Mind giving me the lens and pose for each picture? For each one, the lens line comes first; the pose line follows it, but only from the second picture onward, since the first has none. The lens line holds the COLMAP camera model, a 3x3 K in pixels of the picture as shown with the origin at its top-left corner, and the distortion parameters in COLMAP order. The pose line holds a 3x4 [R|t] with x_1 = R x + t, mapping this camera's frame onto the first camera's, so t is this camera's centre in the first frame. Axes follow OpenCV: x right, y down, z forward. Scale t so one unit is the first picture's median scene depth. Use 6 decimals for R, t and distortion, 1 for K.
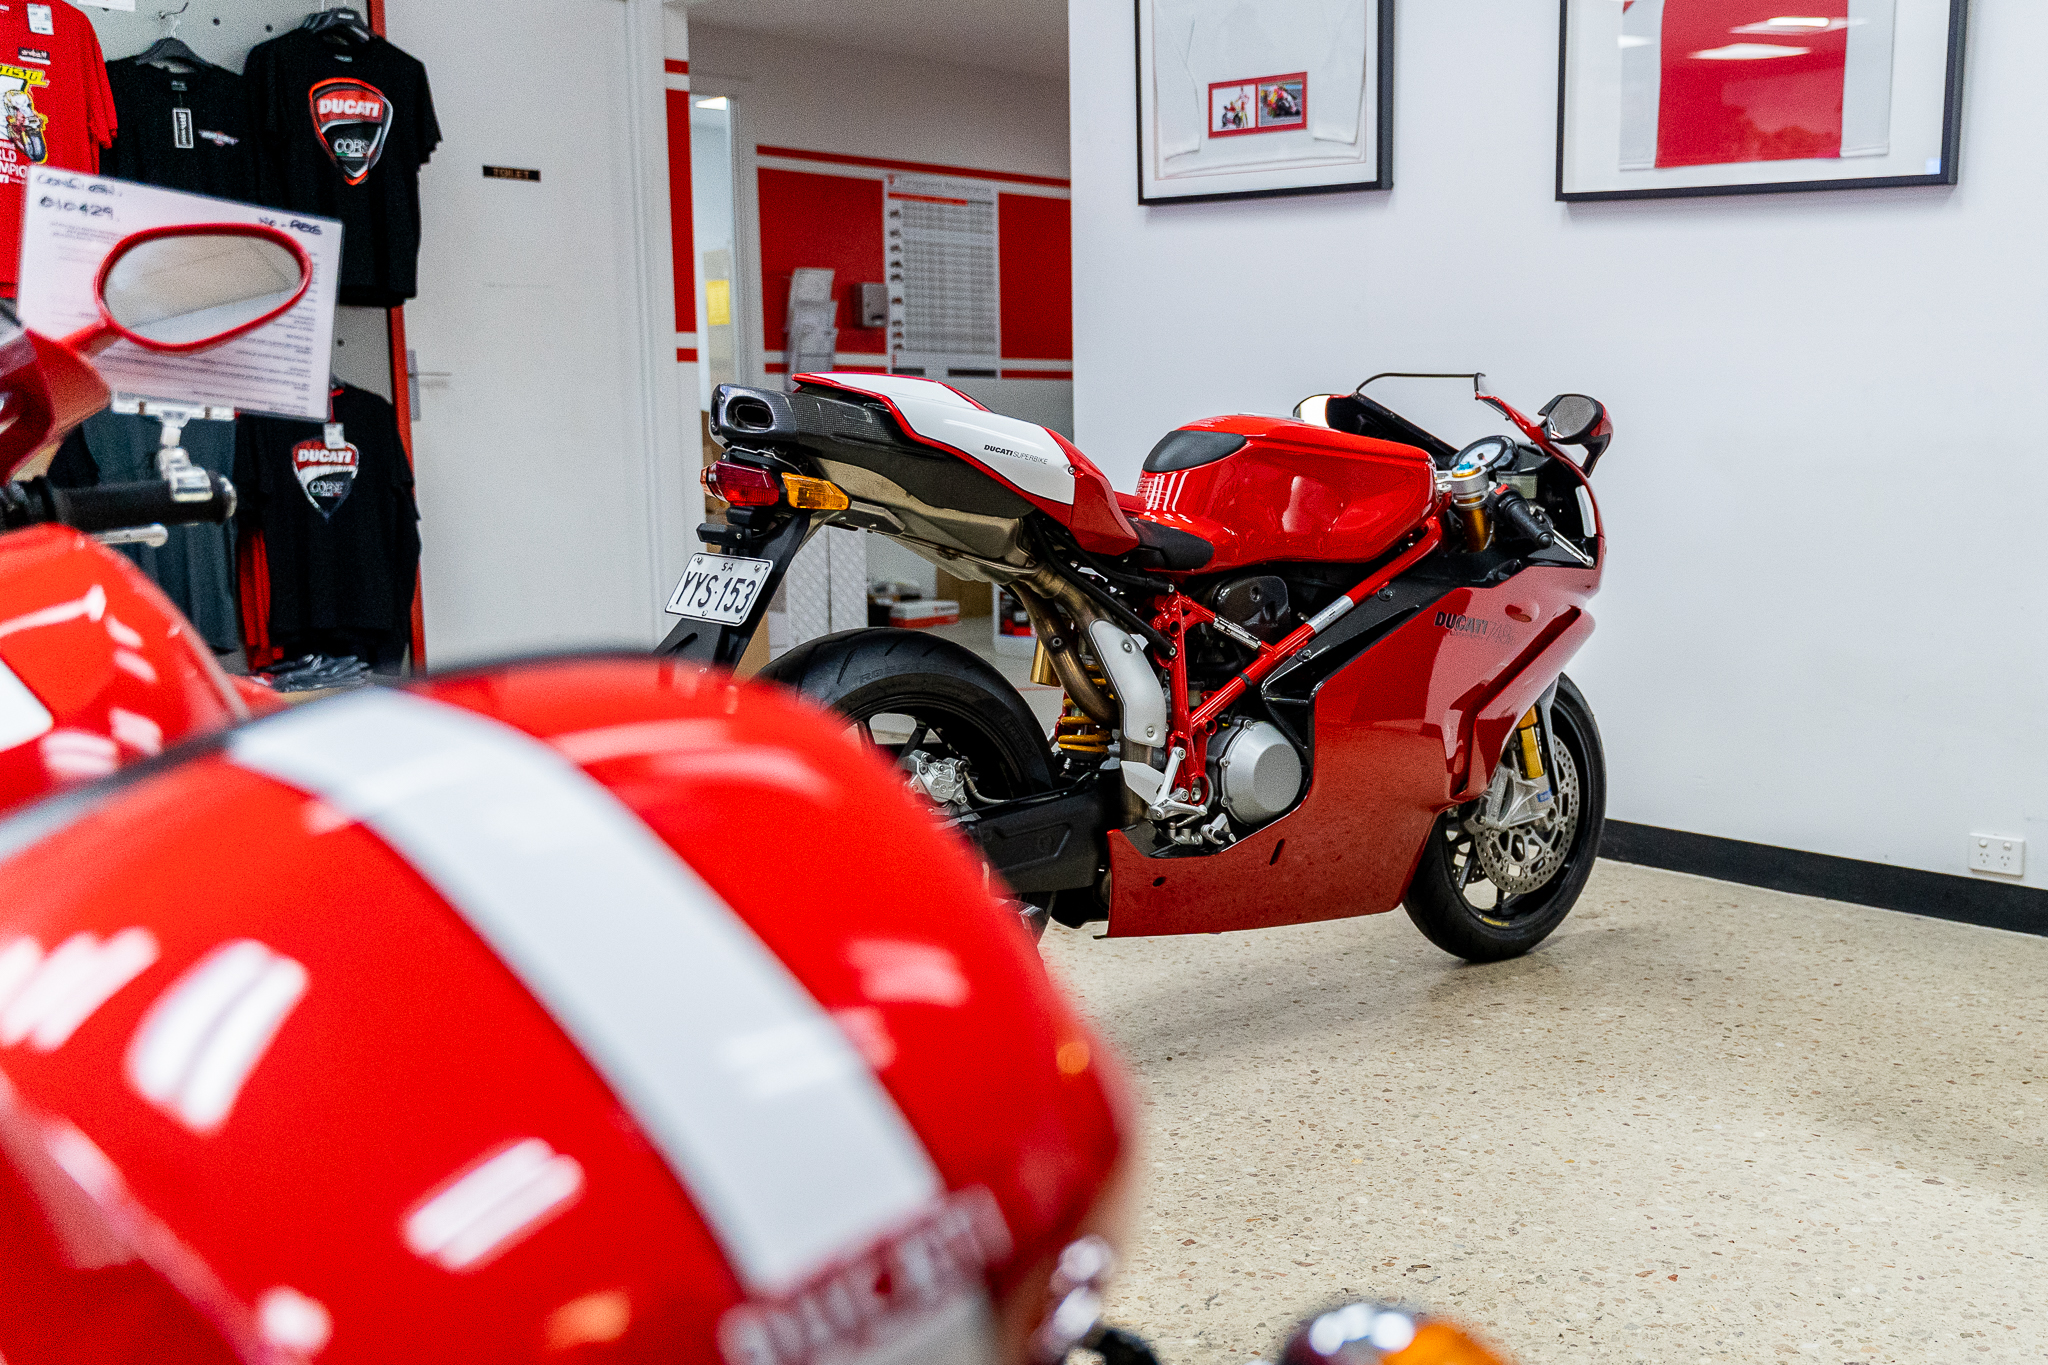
lens RADIAL K [[1739.1, 0, 1024.4], [0, 1739.1, 682.2], [0, 0, 1]] dist [-0.040561, -0.005906]
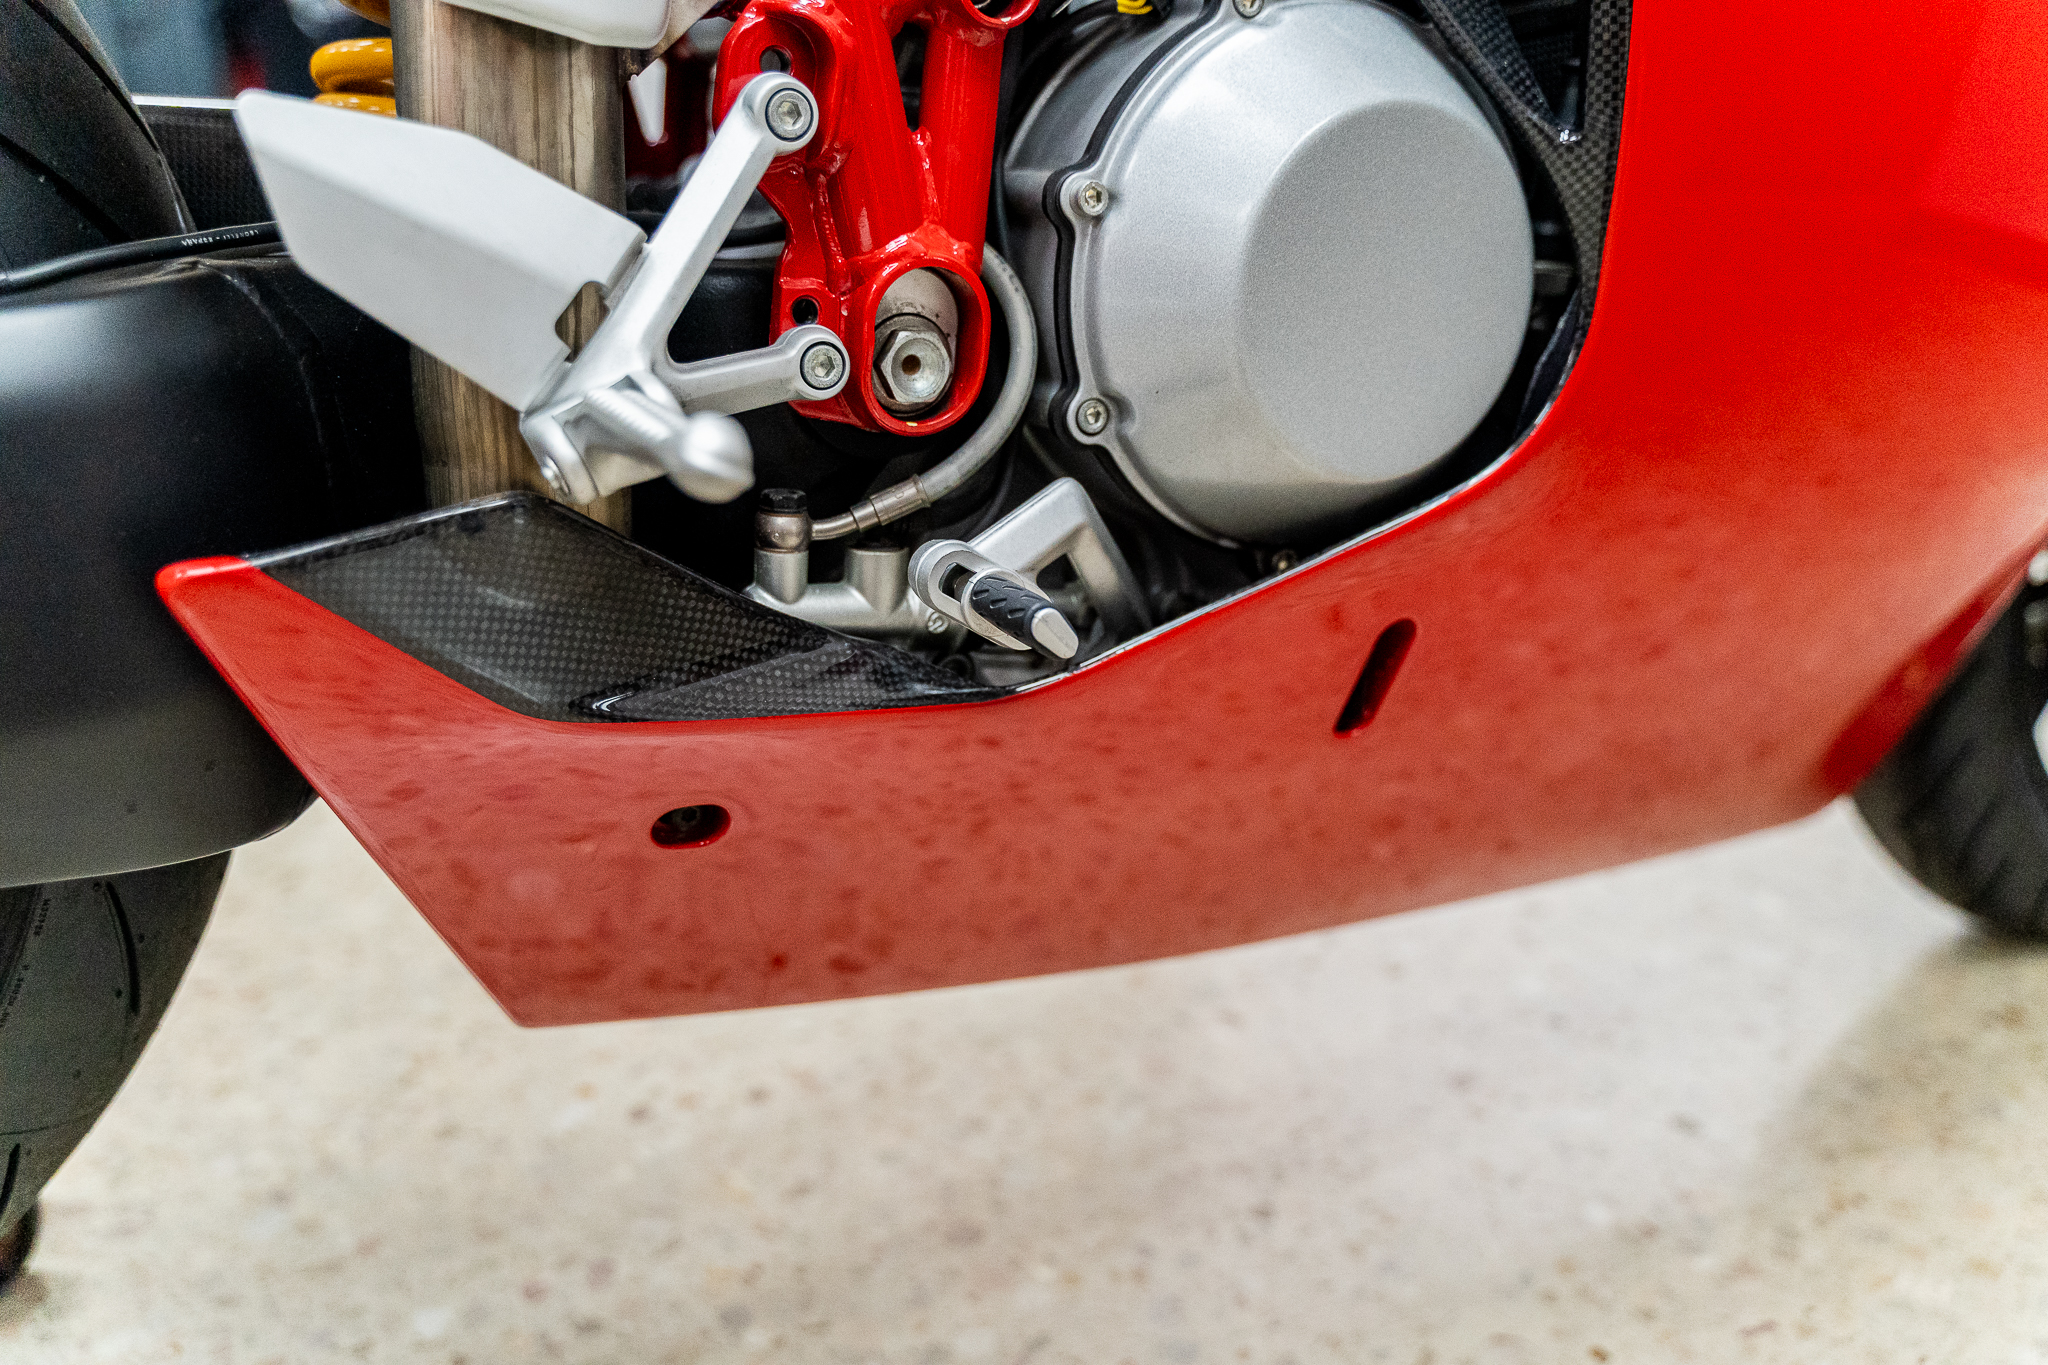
lens RADIAL K [[1739.1, 0, 1026.5], [0, 1739.1, 682.2], [0, 0, 1]] dist [-0.040561, -0.005906]
pose [[0.988311, 0.069879, -0.135495, 0.136202], [-0.037771, 0.973289, 0.226454, 0.054567], [0.147700, -0.218689, 0.964552, 0.814767]]
